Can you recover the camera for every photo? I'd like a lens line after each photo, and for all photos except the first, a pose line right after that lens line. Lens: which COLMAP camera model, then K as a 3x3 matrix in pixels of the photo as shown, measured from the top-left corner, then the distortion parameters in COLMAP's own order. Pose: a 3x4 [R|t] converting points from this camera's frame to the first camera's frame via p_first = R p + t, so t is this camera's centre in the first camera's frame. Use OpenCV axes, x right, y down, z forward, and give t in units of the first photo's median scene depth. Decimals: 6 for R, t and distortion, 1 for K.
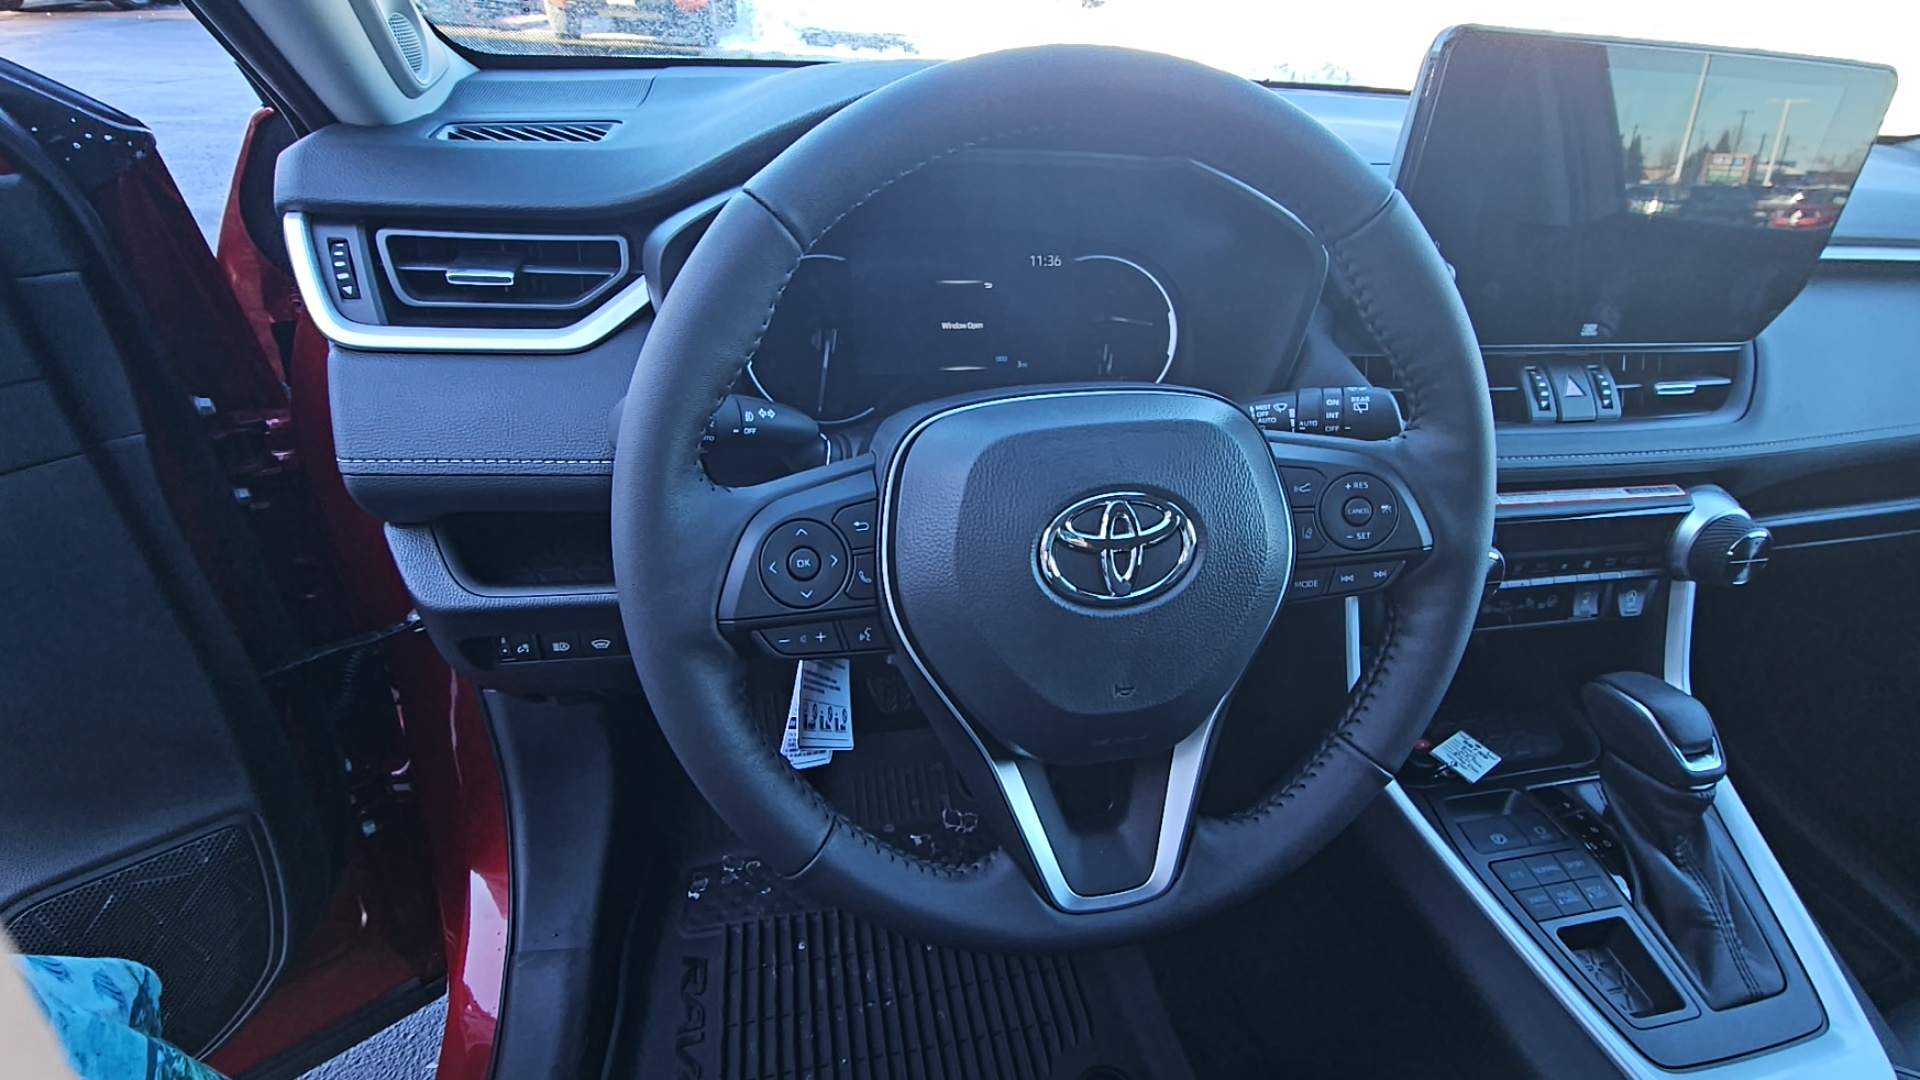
lens RADIAL K [[861.0, 0, 984.6], [0, 861.0, 543.7], [0, 0, 1]] dist [0.001871, -0.001722]
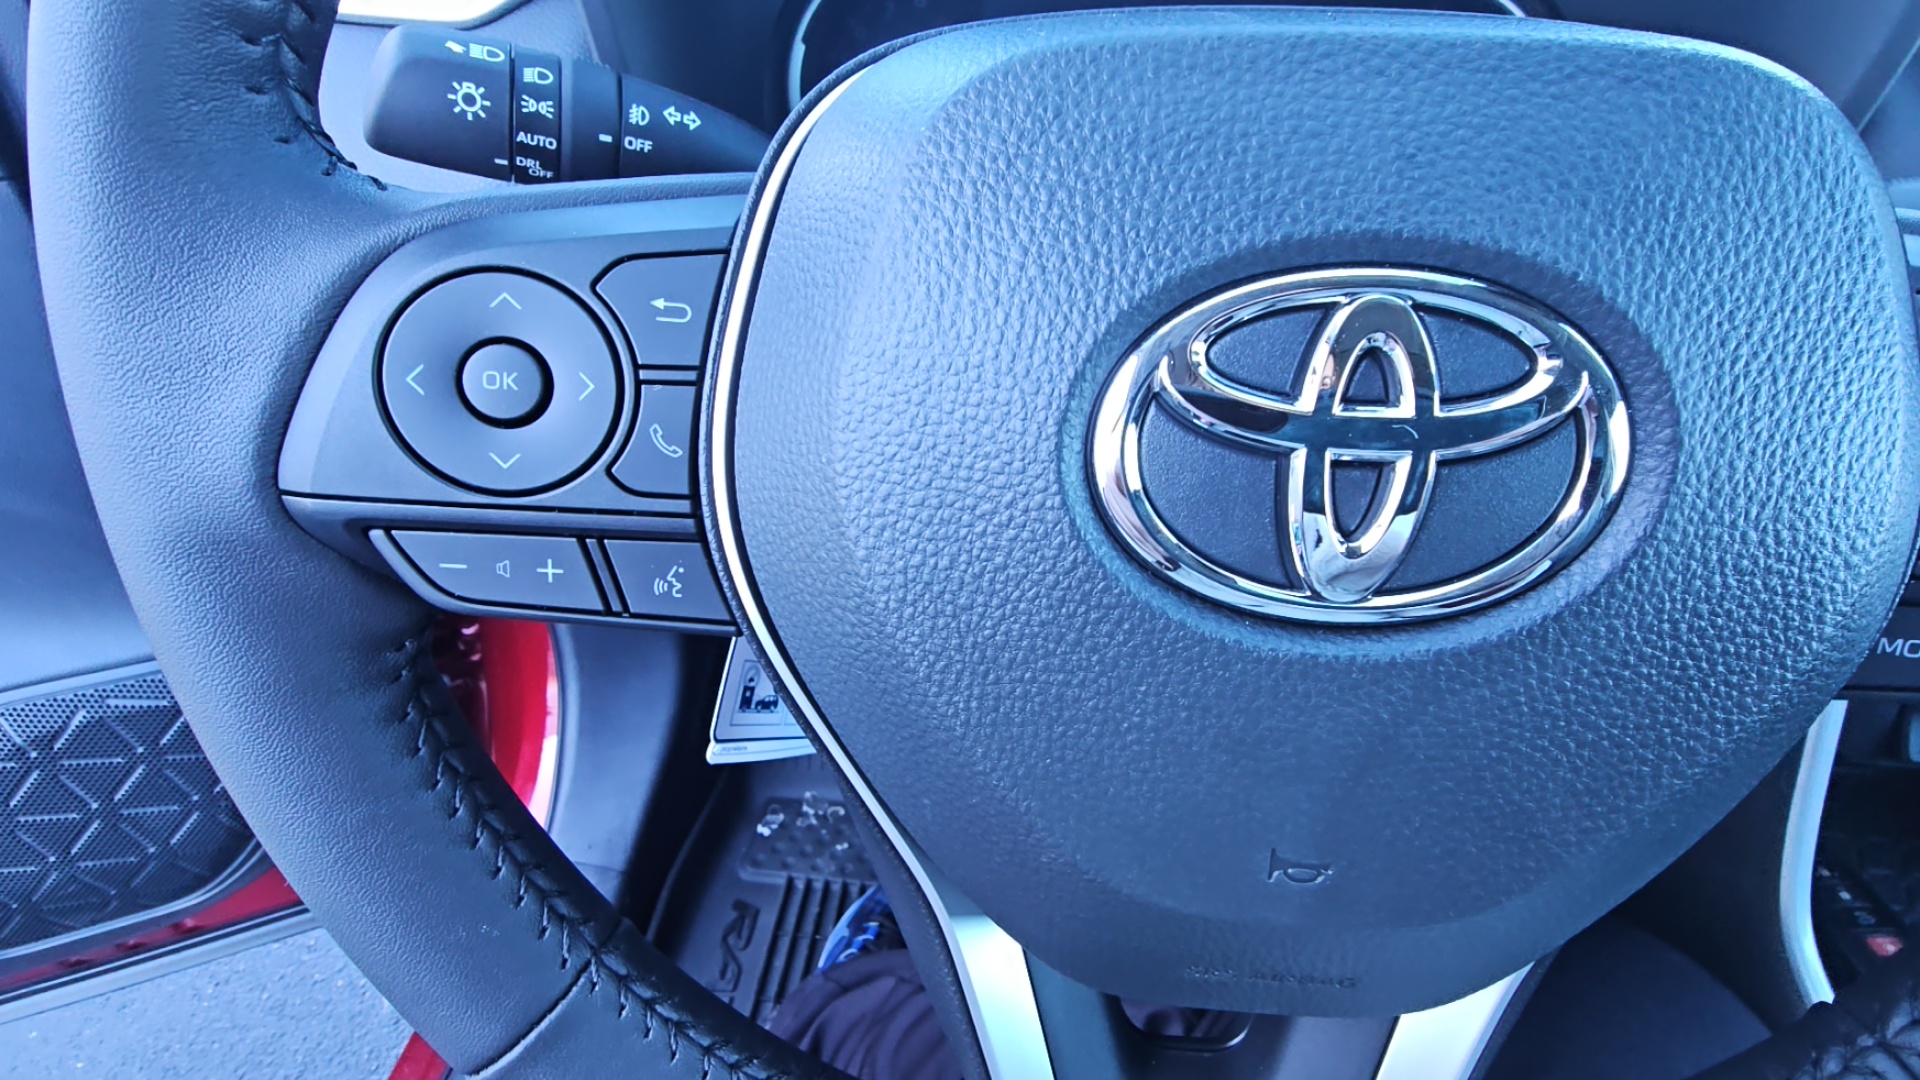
lens RADIAL K [[869.5, 0, 978.9], [0, 869.5, 544.4], [0, 0, 1]] dist [-0.007476, -0.000325]
pose [[0.954738, 0.159162, -0.251282, 0.078032], [-0.137837, 0.985352, 0.100414, 0.018084], [0.263583, -0.061234, 0.962691, 0.465914]]
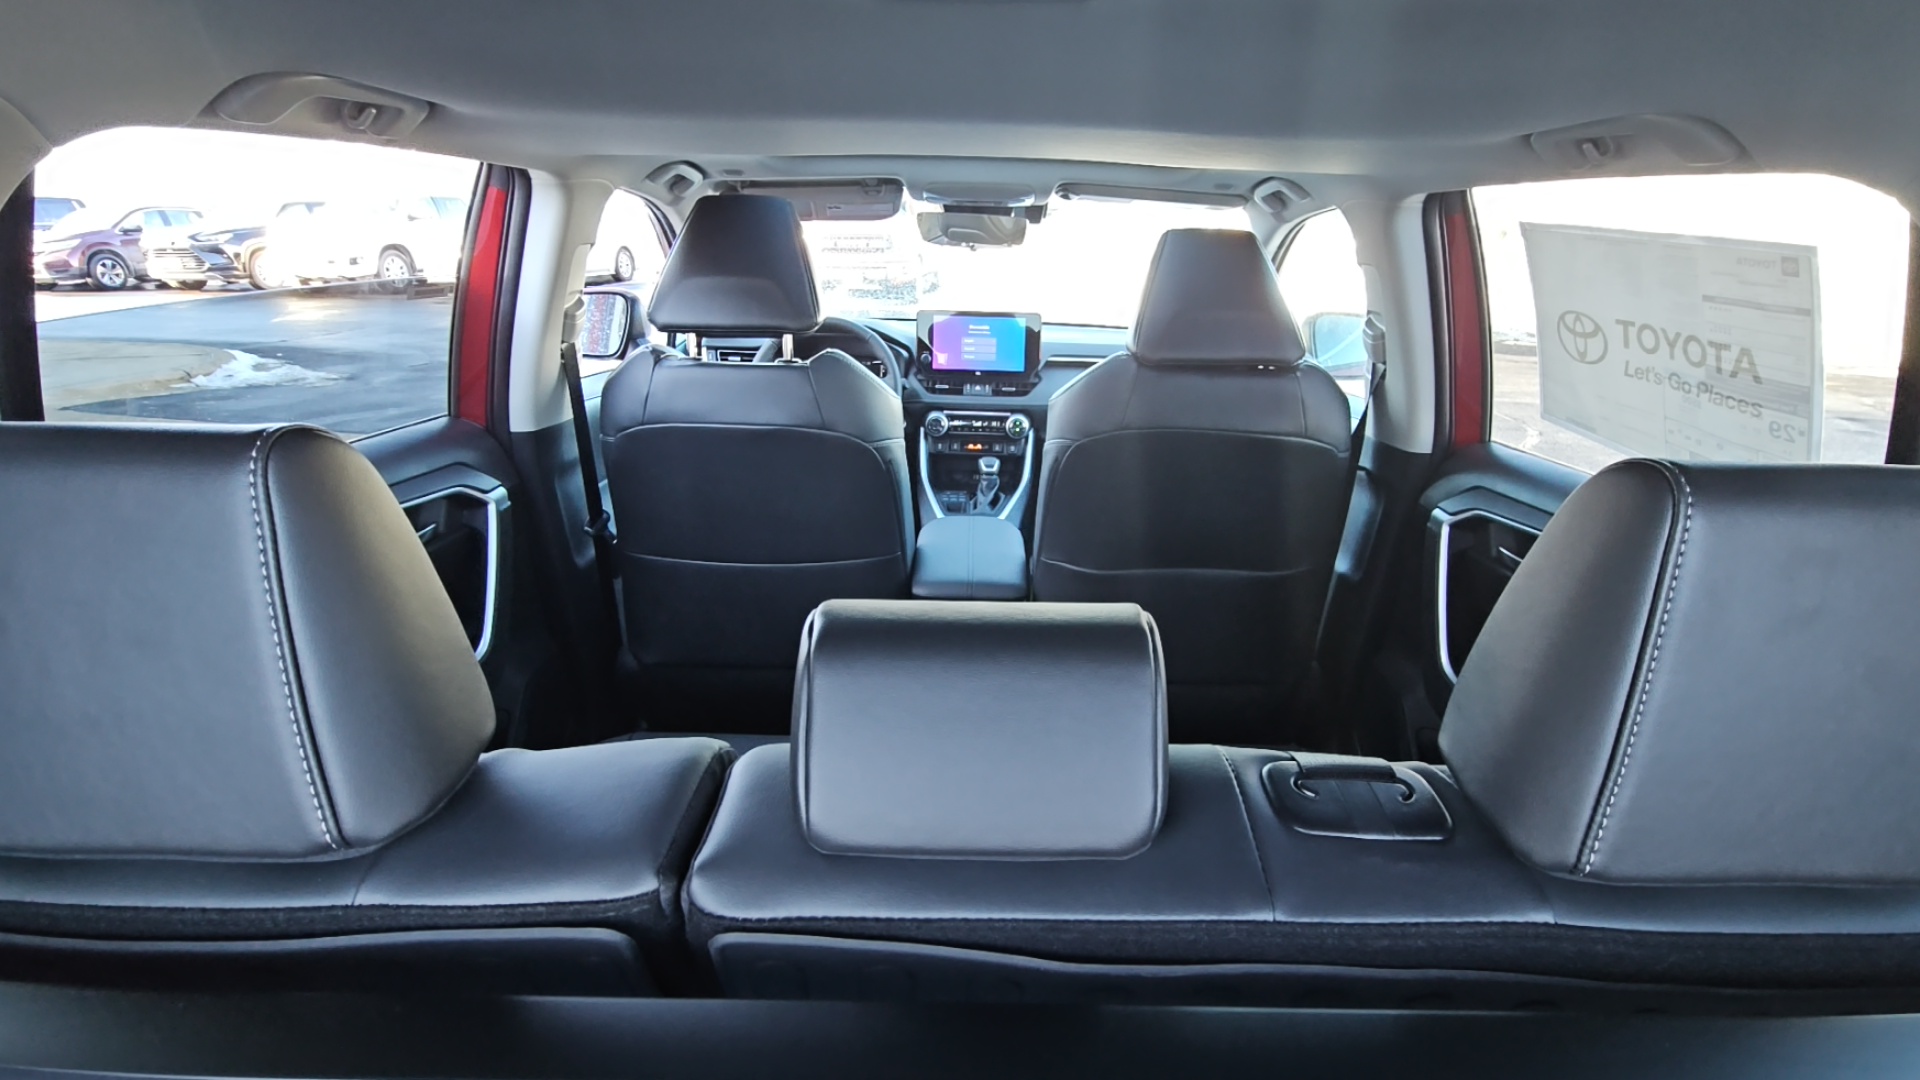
lens RADIAL K [[855.7, 0, 982.9], [0, 855.7, 543.4], [0, 0, 1]] dist [0.004784, -0.003799]
pose [[0.975506, 0.030671, -0.217824, 1.879841], [-0.083134, 0.968195, -0.235982, 1.721780], [0.203658, 0.248310, 0.947030, -3.057545]]
